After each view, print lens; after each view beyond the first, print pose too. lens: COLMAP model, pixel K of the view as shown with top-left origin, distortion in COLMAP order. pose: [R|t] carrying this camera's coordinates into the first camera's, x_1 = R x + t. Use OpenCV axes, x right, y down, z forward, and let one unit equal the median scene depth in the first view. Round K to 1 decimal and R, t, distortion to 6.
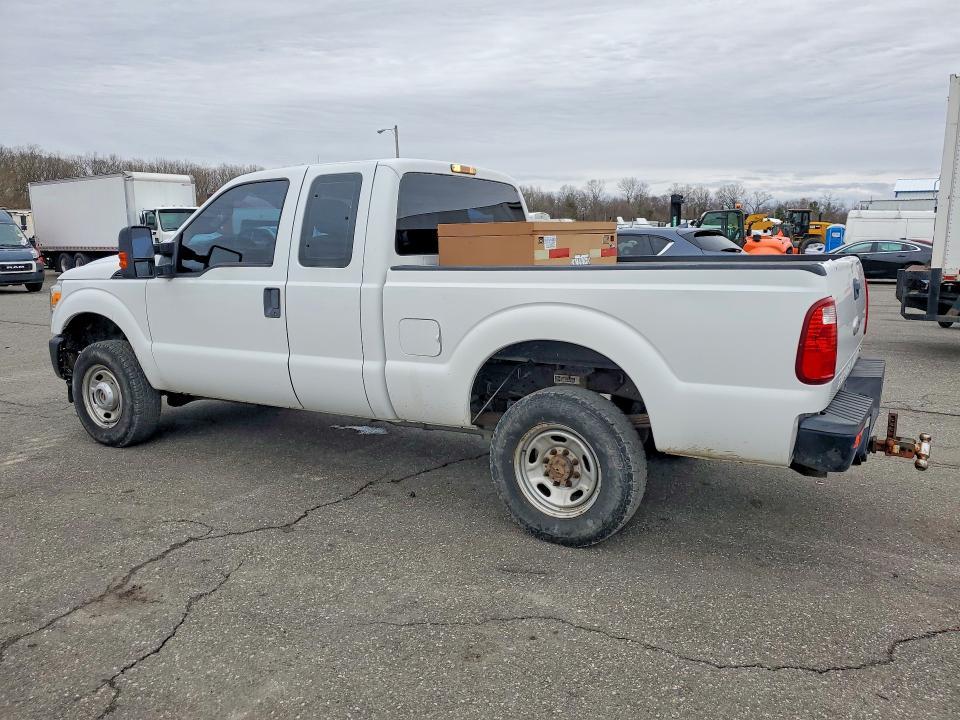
lens RADIAL K [[758.7, 0, 487.7], [0, 758.7, 363.3], [0, 0, 1]] dist [0.005255, 0.004641]
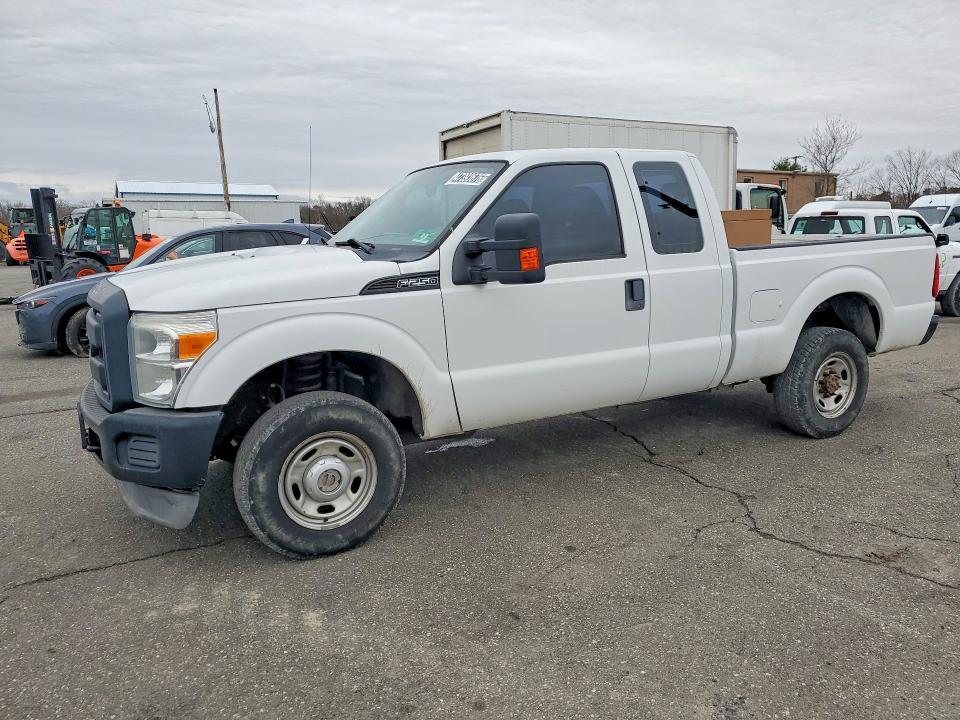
lens RADIAL K [[758.7, 0, 487.7], [0, 758.7, 363.3], [0, 0, 1]] dist [0.005255, 0.004641]
pose [[0.506525, -0.161660, 0.846935, -1.199479], [0.163337, 0.982471, 0.089845, -0.111068], [-0.846613, 0.092827, 0.524051, 0.664755]]
